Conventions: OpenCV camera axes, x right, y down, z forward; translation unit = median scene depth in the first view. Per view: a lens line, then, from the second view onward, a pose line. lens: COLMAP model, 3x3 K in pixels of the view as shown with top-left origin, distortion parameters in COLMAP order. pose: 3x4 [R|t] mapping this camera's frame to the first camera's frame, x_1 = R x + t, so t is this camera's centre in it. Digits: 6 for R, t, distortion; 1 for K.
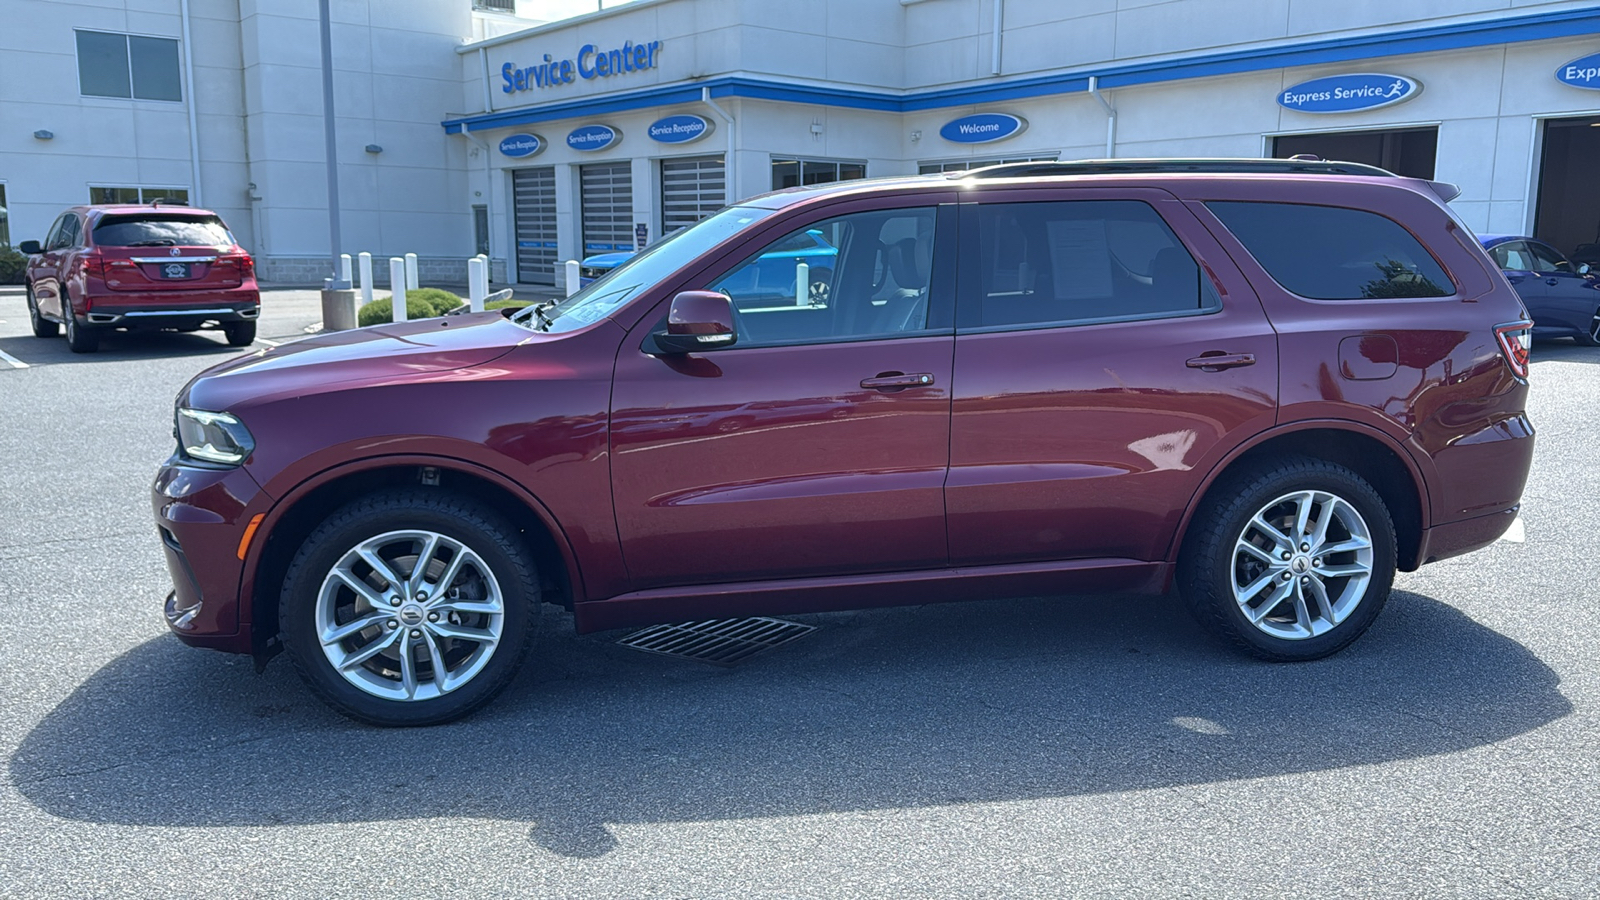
lens RADIAL K [[1285.9, 0, 817.9], [0, 1285.9, 449.5], [0, 0, 1]] dist [0.134713, -0.241535]
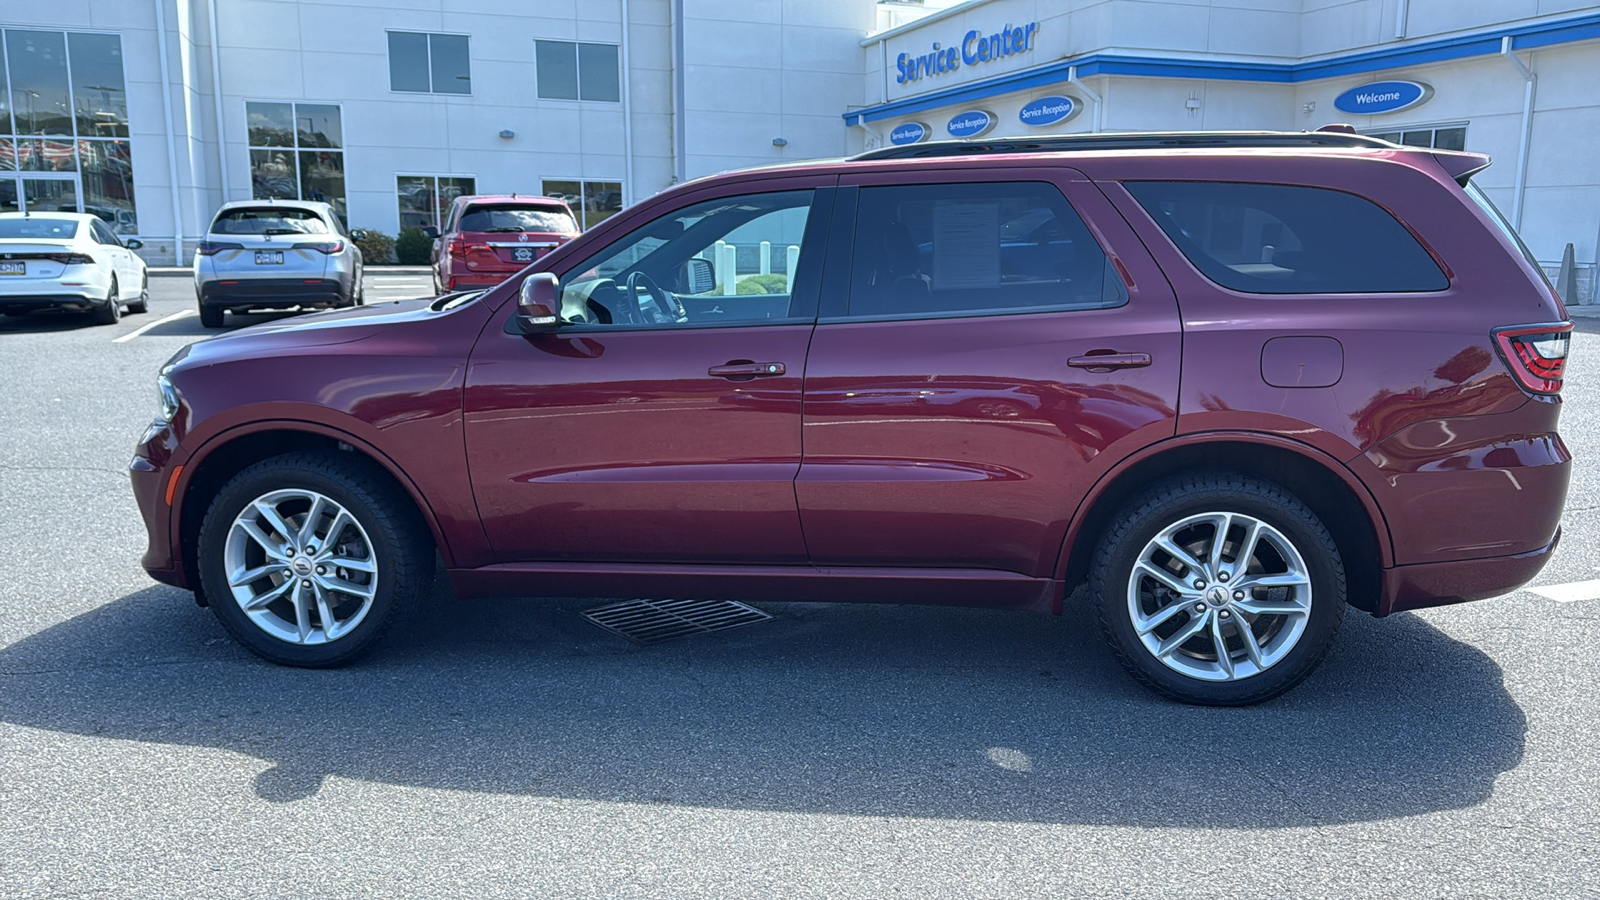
lens RADIAL K [[1279.3, 0, 822.7], [0, 1279.3, 453.7], [0, 0, 1]] dist [0.122574, -0.193339]
pose [[0.944251, 0.056033, -0.324424, 0.383143], [-0.050993, 0.998410, 0.024023, -0.014210], [0.325255, -0.006140, 0.945607, 0.089385]]
